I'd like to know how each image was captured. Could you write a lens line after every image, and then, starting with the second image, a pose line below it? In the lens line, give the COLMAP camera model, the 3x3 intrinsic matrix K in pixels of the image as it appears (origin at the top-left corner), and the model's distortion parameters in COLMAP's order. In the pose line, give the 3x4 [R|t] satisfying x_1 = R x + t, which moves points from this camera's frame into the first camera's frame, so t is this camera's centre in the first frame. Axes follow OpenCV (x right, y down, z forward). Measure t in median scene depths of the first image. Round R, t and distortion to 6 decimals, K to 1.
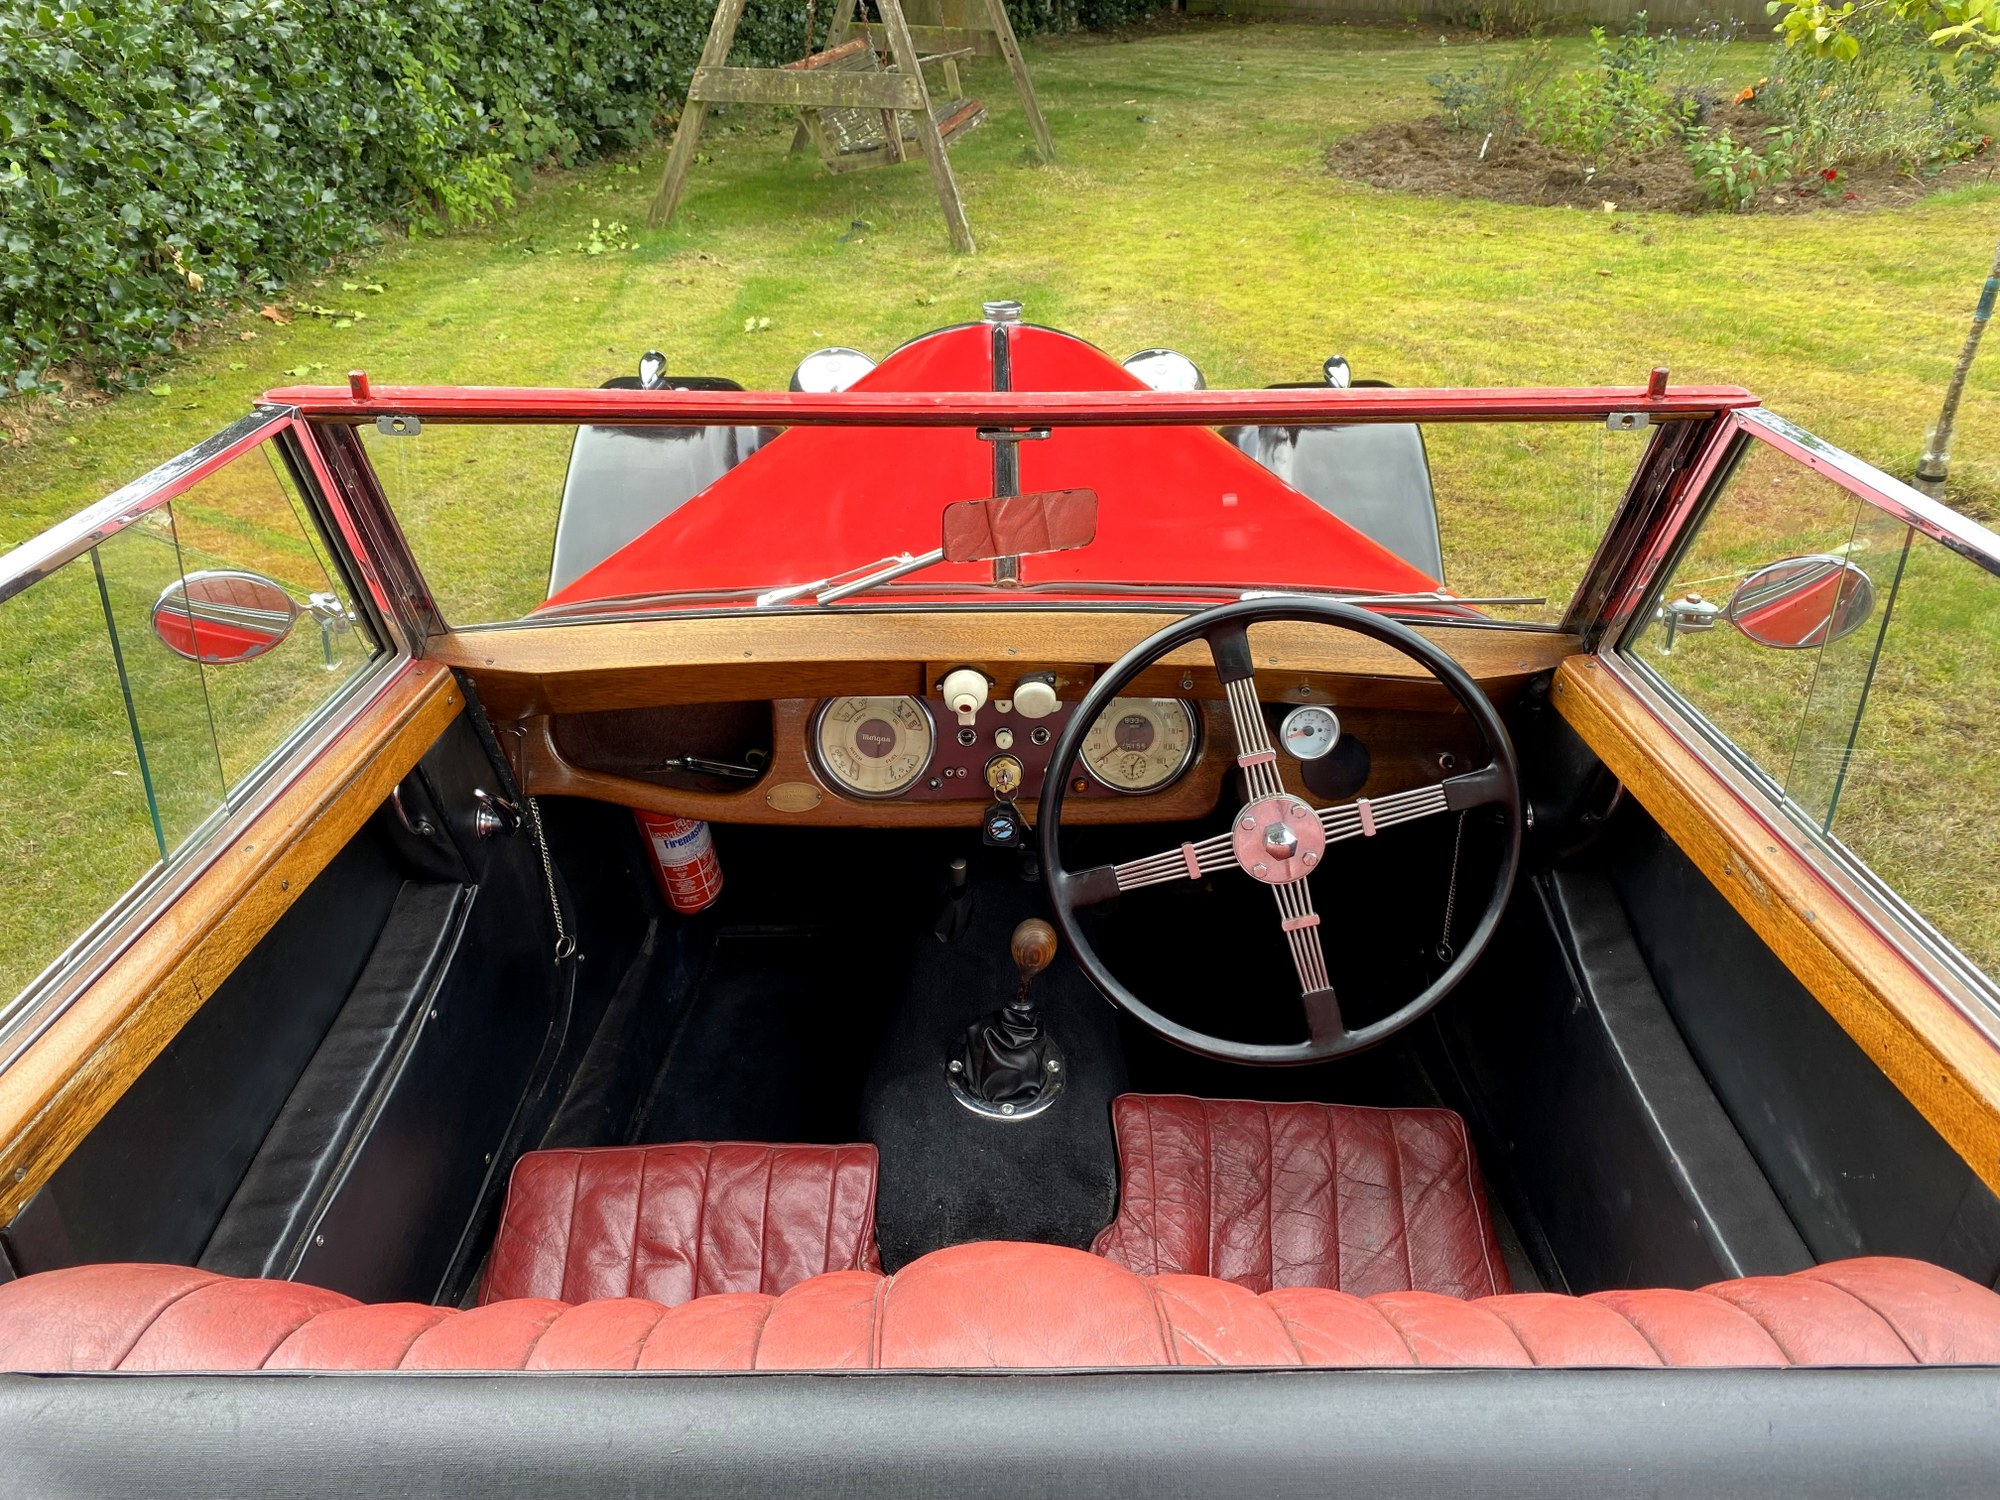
lens RADIAL K [[1527.8, 0, 1007.5], [0, 1527.8, 766.3], [0, 0, 1]] dist [0.036607, -0.043984]
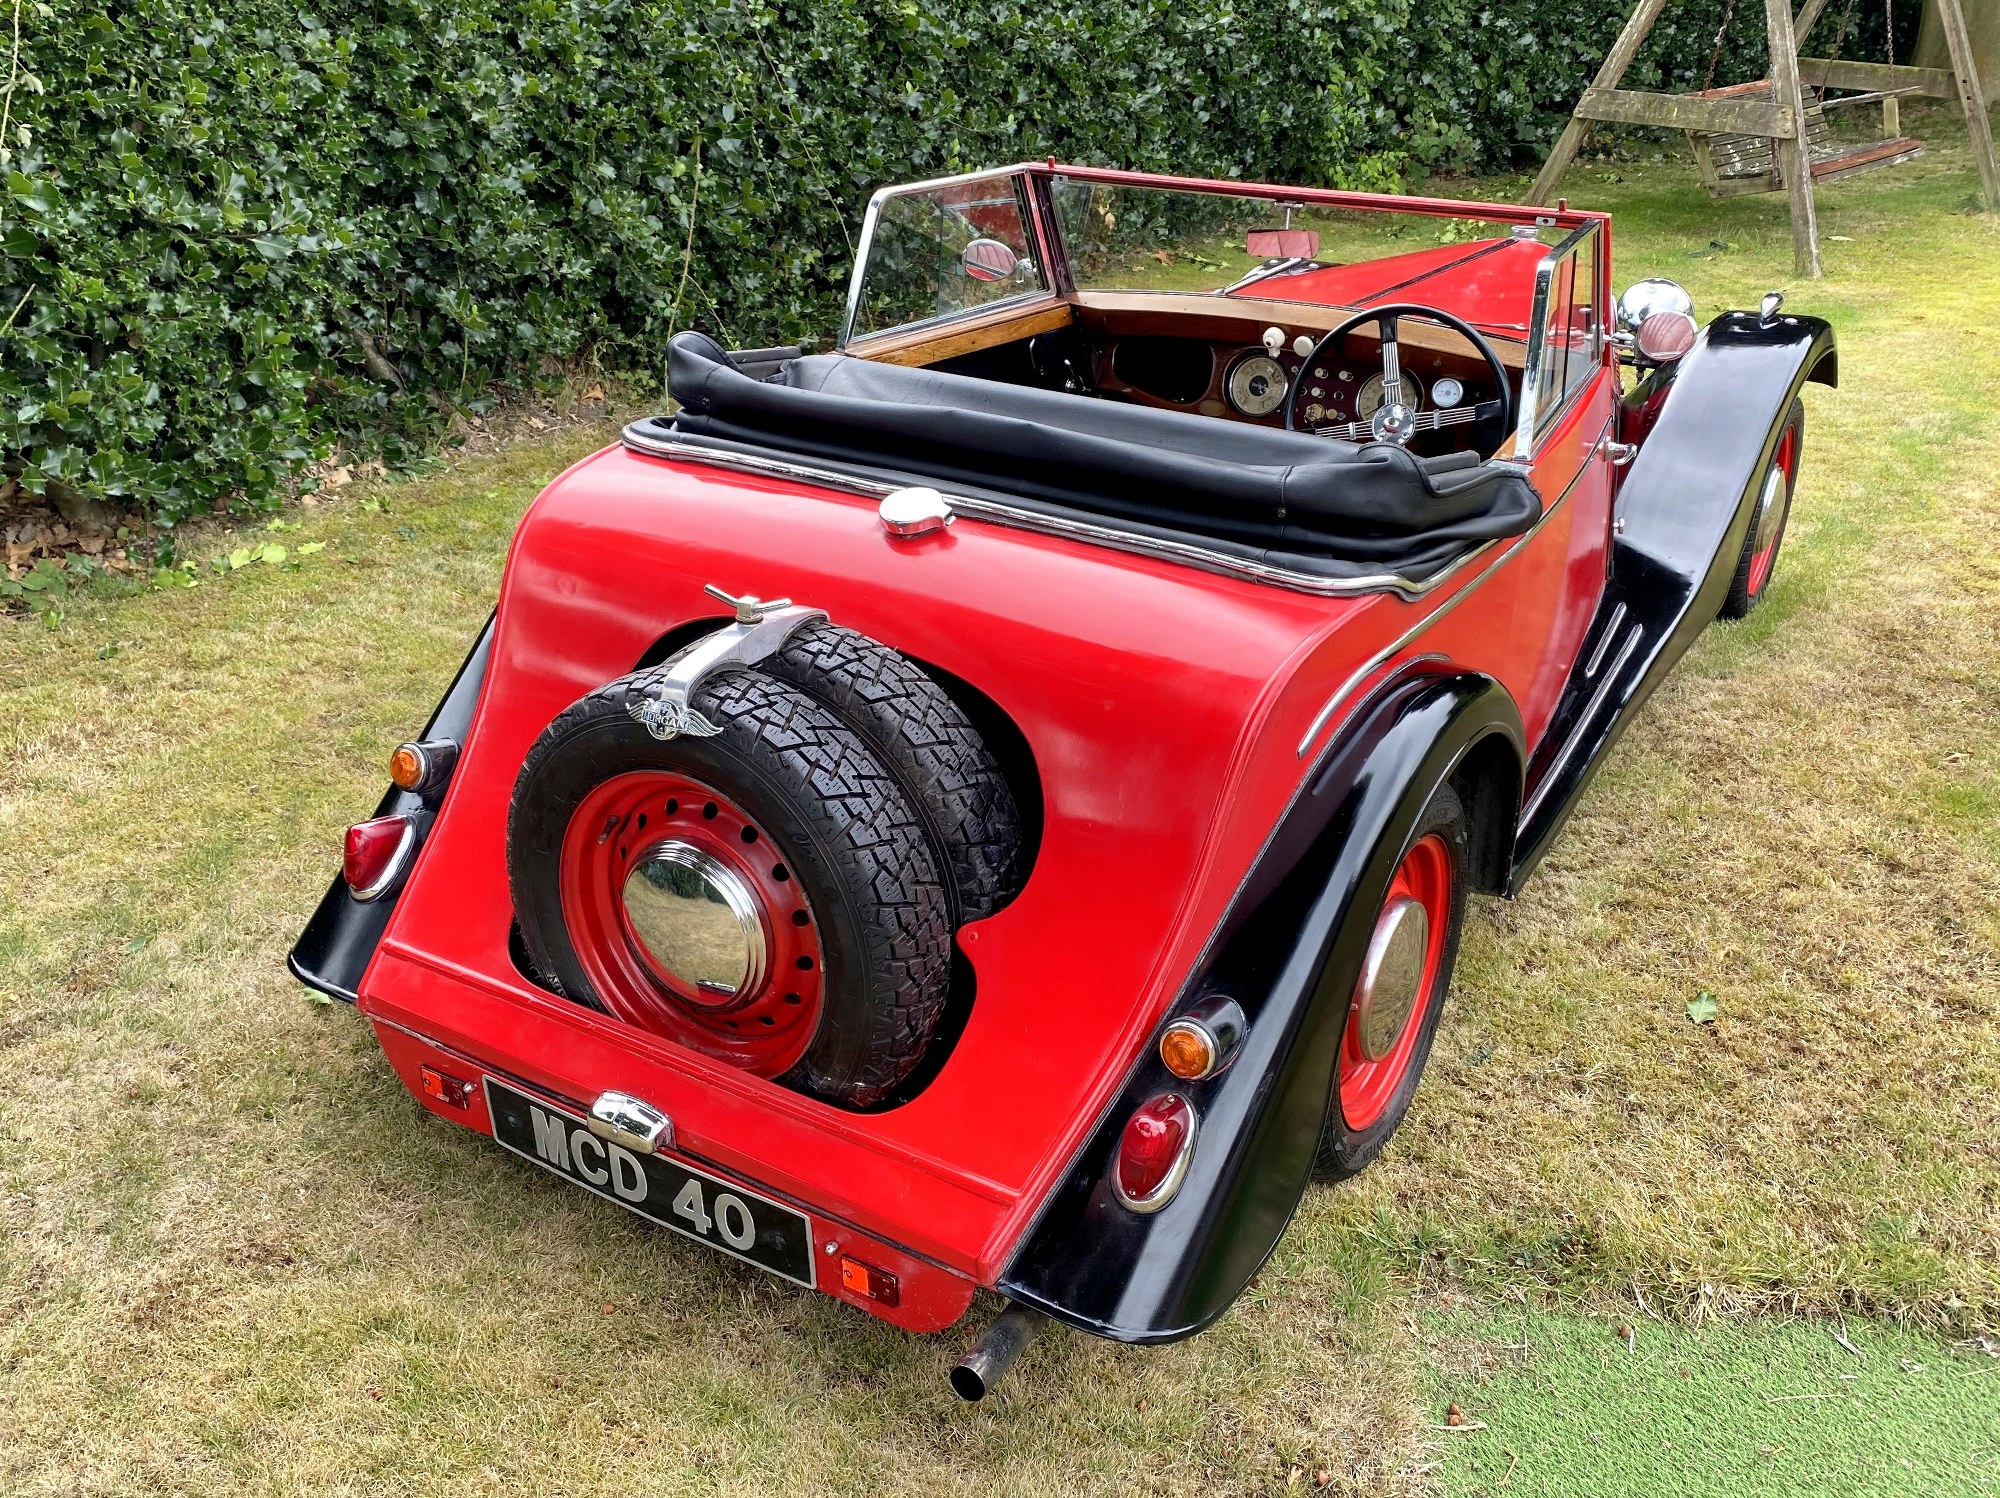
lens RADIAL K [[1882.8, 0, 1002.4], [0, 1882.8, 664.3], [0, 0, 1]] dist [0.011601, 0.001562]
pose [[0.839130, 0.207448, -0.502819, 0.904383], [-0.273184, 0.960102, -0.059795, 0.547878], [0.470353, 0.187538, 0.862321, -1.139333]]
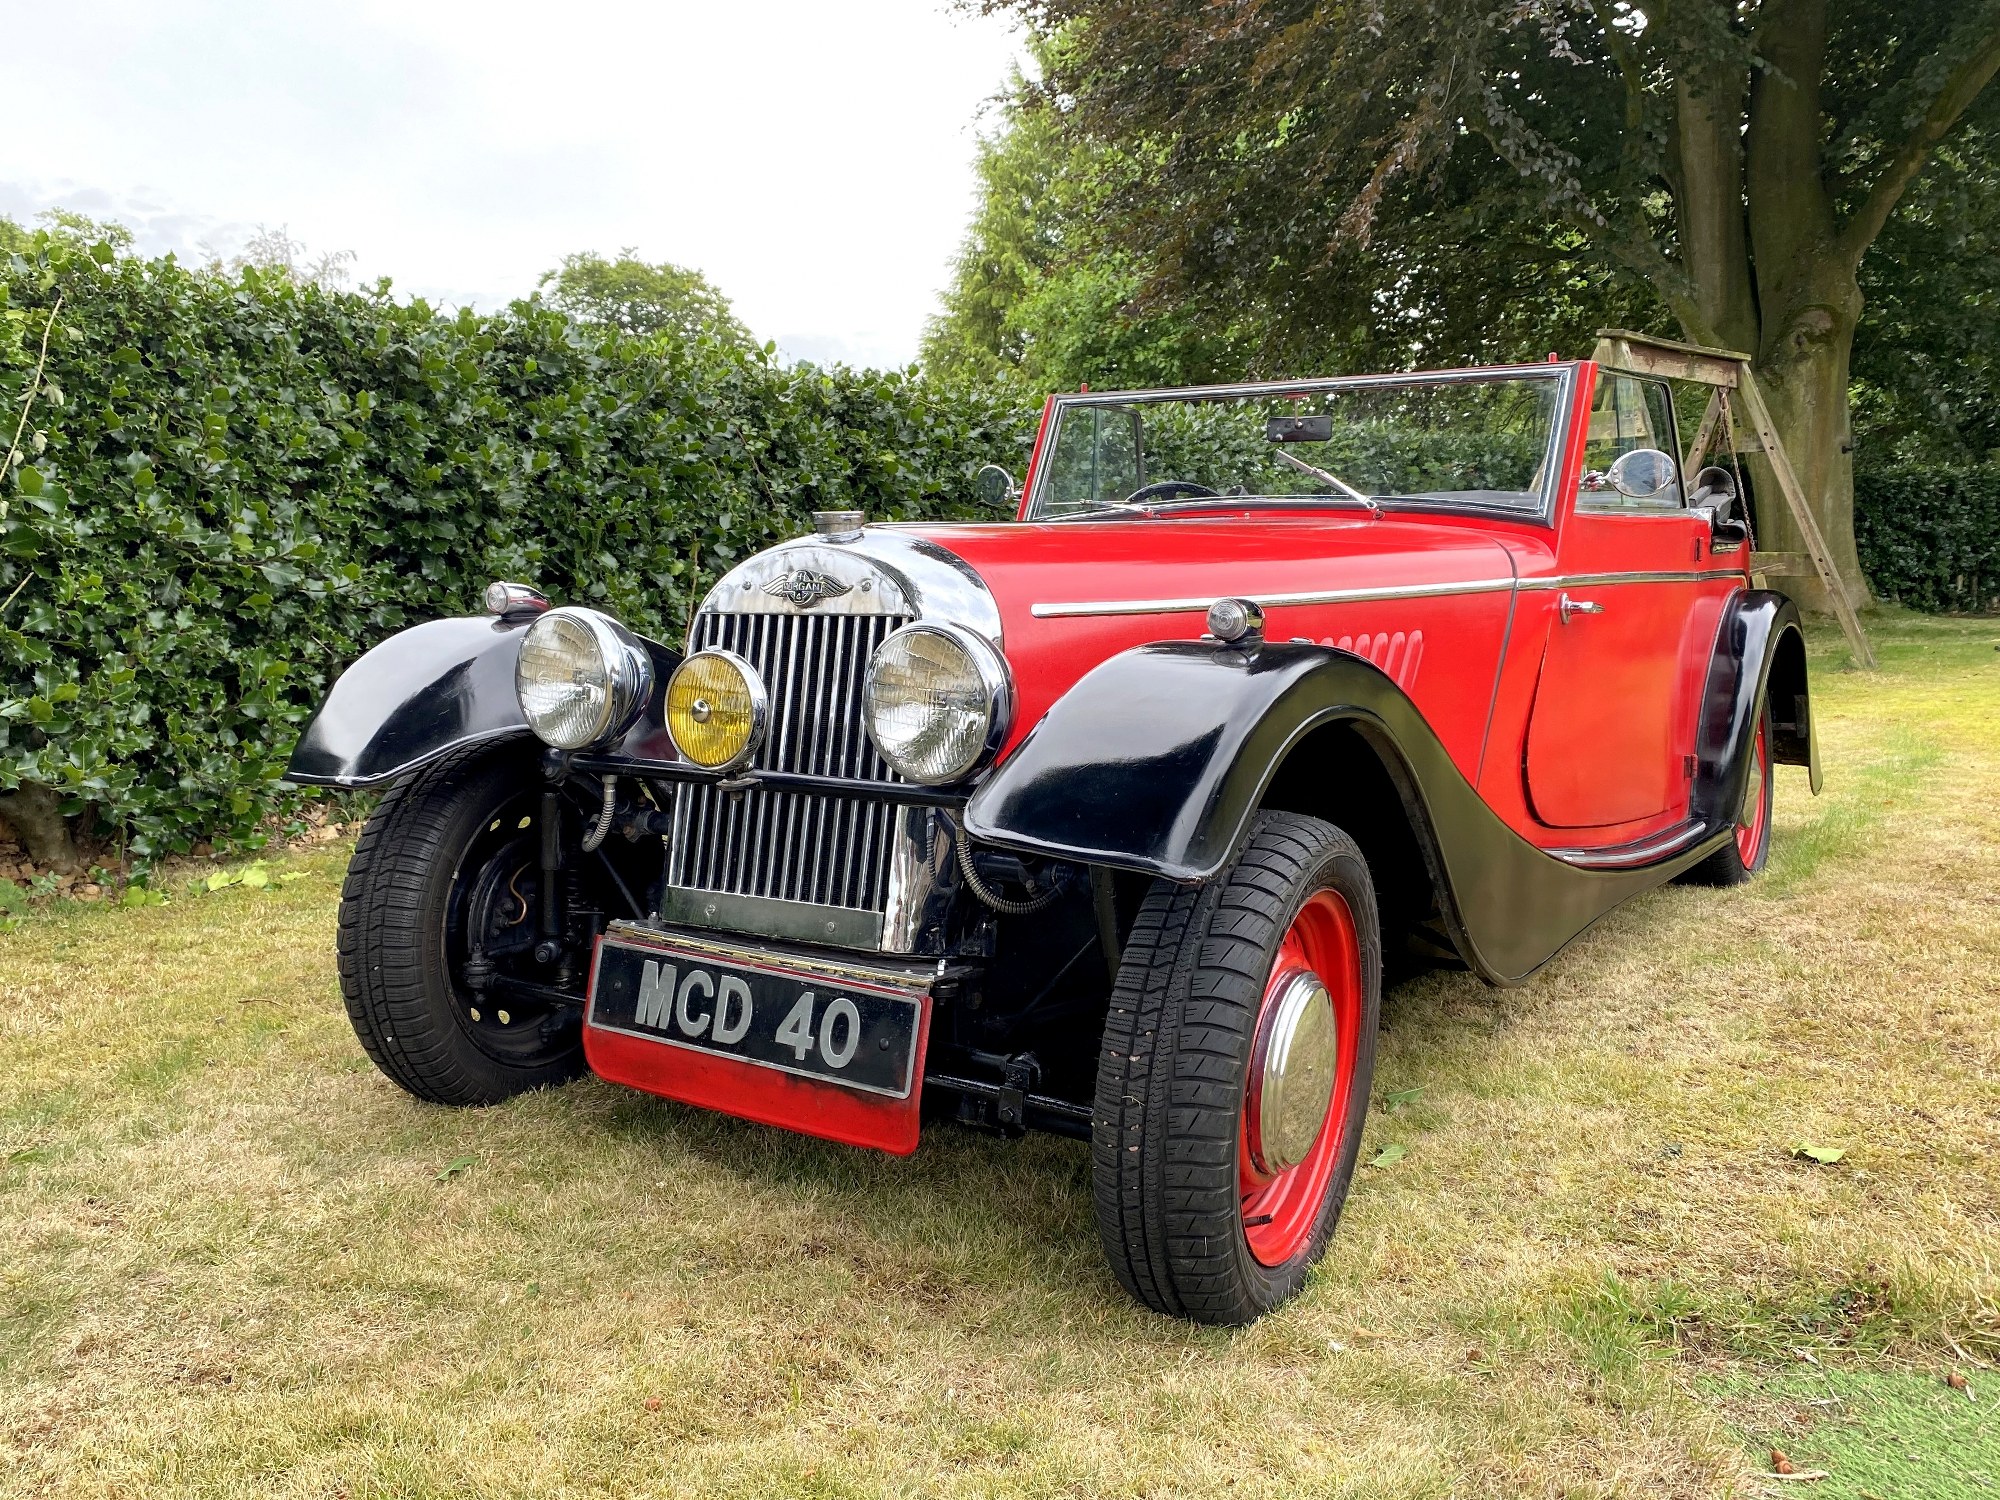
lens RADIAL K [[1744.4, 0, 1011.4], [0, 1744.4, 721.9], [0, 0, 1]] dist [0.054475, -0.088280]
pose [[0.864557, 0.022012, -0.502052, 0.710424], [-0.227132, 0.908292, -0.351308, 0.973452], [0.448277, 0.417758, 0.790270, -0.821386]]
